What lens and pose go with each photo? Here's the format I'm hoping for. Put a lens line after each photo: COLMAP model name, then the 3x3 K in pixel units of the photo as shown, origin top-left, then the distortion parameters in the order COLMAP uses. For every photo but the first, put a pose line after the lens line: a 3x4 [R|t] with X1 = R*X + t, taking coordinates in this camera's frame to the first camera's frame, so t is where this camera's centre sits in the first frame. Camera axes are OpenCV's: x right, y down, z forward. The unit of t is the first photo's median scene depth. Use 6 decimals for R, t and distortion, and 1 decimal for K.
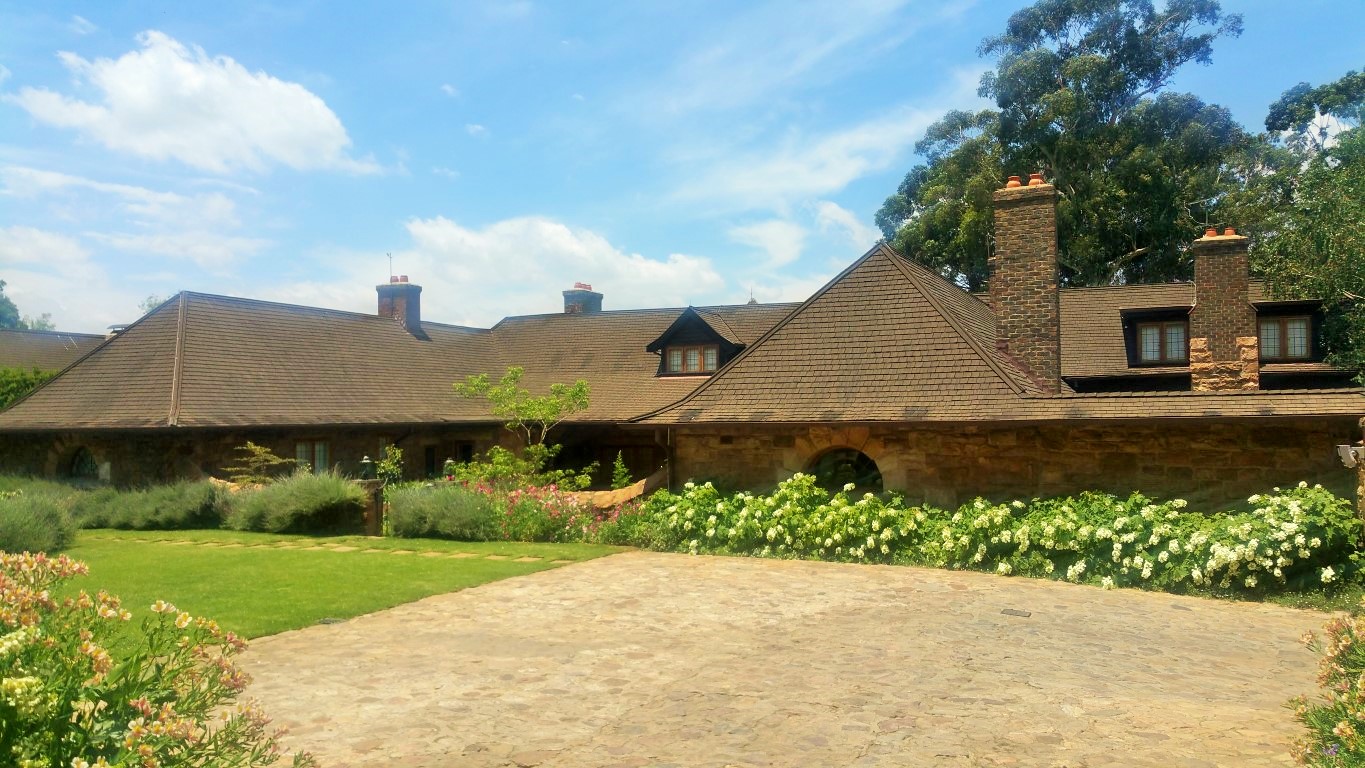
lens RADIAL K [[1078.2, 0, 681.9], [0, 1078.2, 416.1], [0, 0, 1]] dist [0.154682, -0.275181]
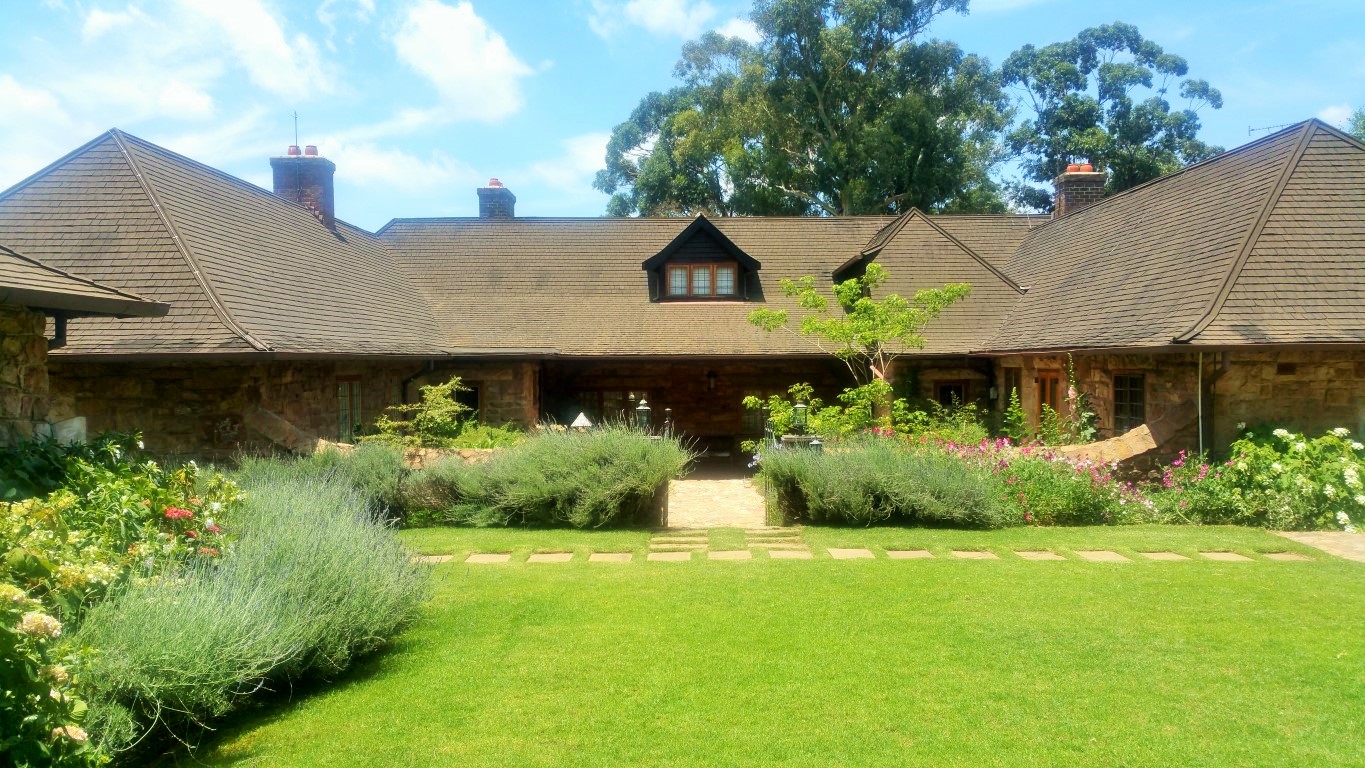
lens RADIAL K [[1078.2, 0, 681.9], [0, 1078.2, 416.1], [0, 0, 1]] dist [0.154682, -0.275181]
pose [[0.920107, -0.018043, 0.391251, -0.468682], [-0.001161, 0.998808, 0.048791, 0.014059], [-0.391665, -0.045348, 0.918990, 0.374718]]
